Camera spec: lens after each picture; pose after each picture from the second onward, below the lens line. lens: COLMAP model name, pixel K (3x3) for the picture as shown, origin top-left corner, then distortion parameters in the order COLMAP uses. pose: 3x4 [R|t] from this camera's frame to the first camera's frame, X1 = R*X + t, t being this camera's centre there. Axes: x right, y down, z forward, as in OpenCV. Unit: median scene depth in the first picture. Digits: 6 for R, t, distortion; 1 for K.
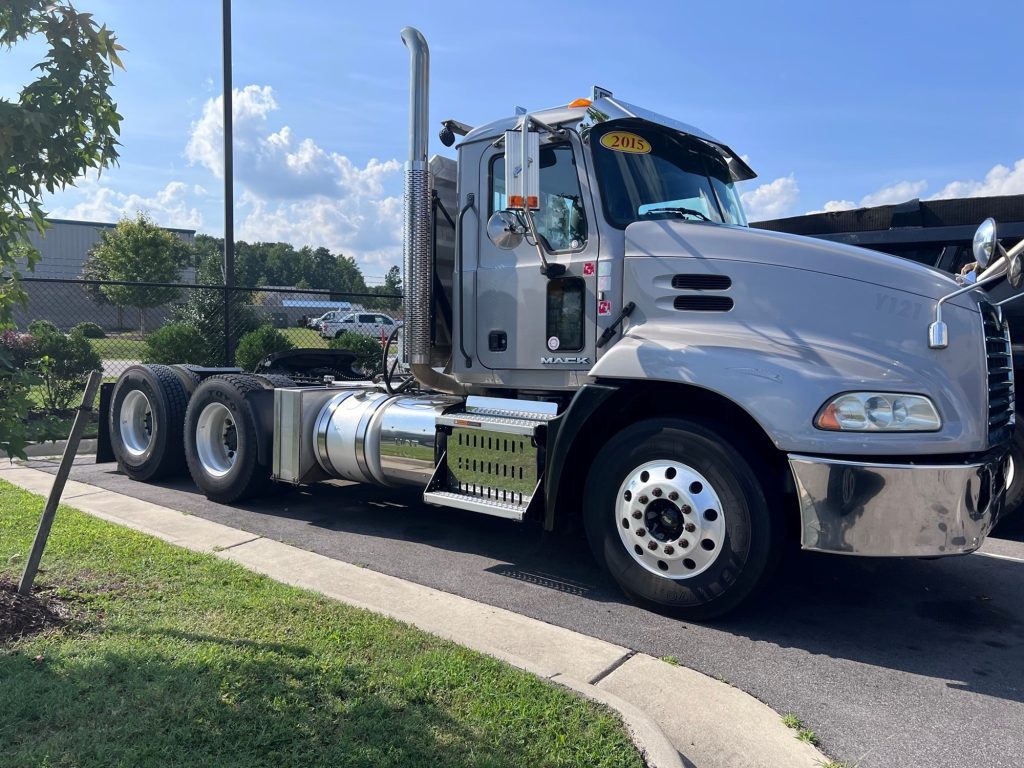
lens RADIAL K [[772.9, 0, 511.9], [0, 772.9, 365.7], [0, 0, 1]] dist [-0.031651, -0.003373]
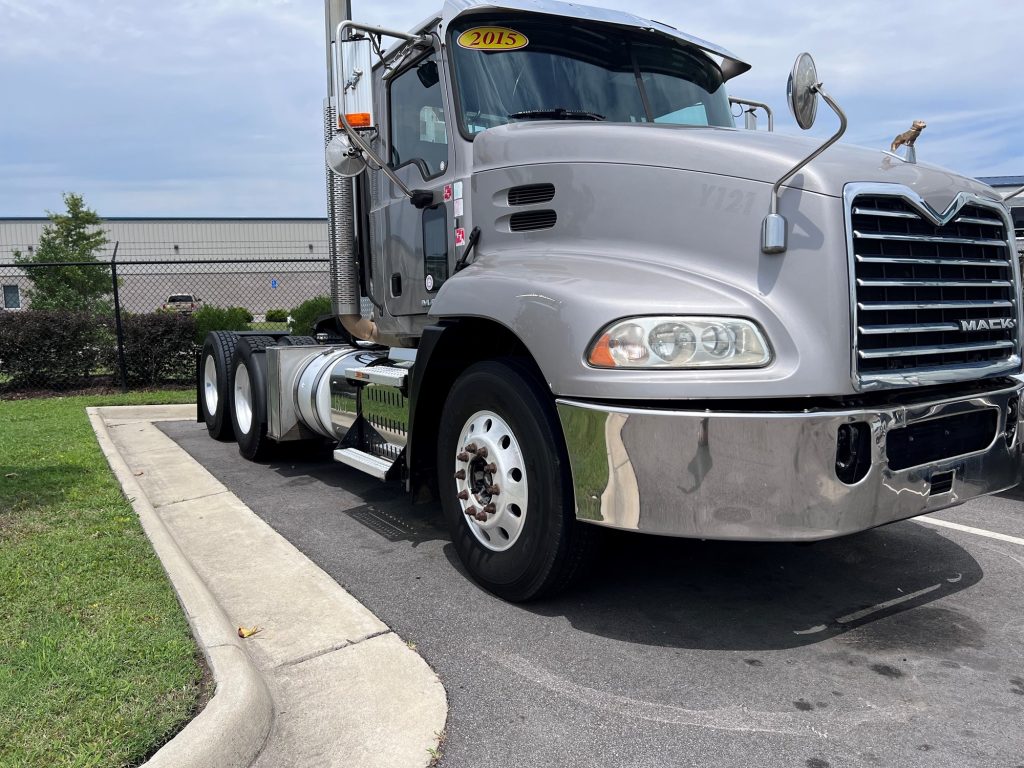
lens RADIAL K [[763.5, 0, 512.0], [0, 763.5, 384.0], [0, 0, 1]] dist [0.003496, -0.001862]
pose [[0.953373, -0.003988, -0.301769, 0.460368], [0.020874, 0.998389, 0.052753, 0.048886], [0.301072, -0.056593, 0.951921, 0.204395]]
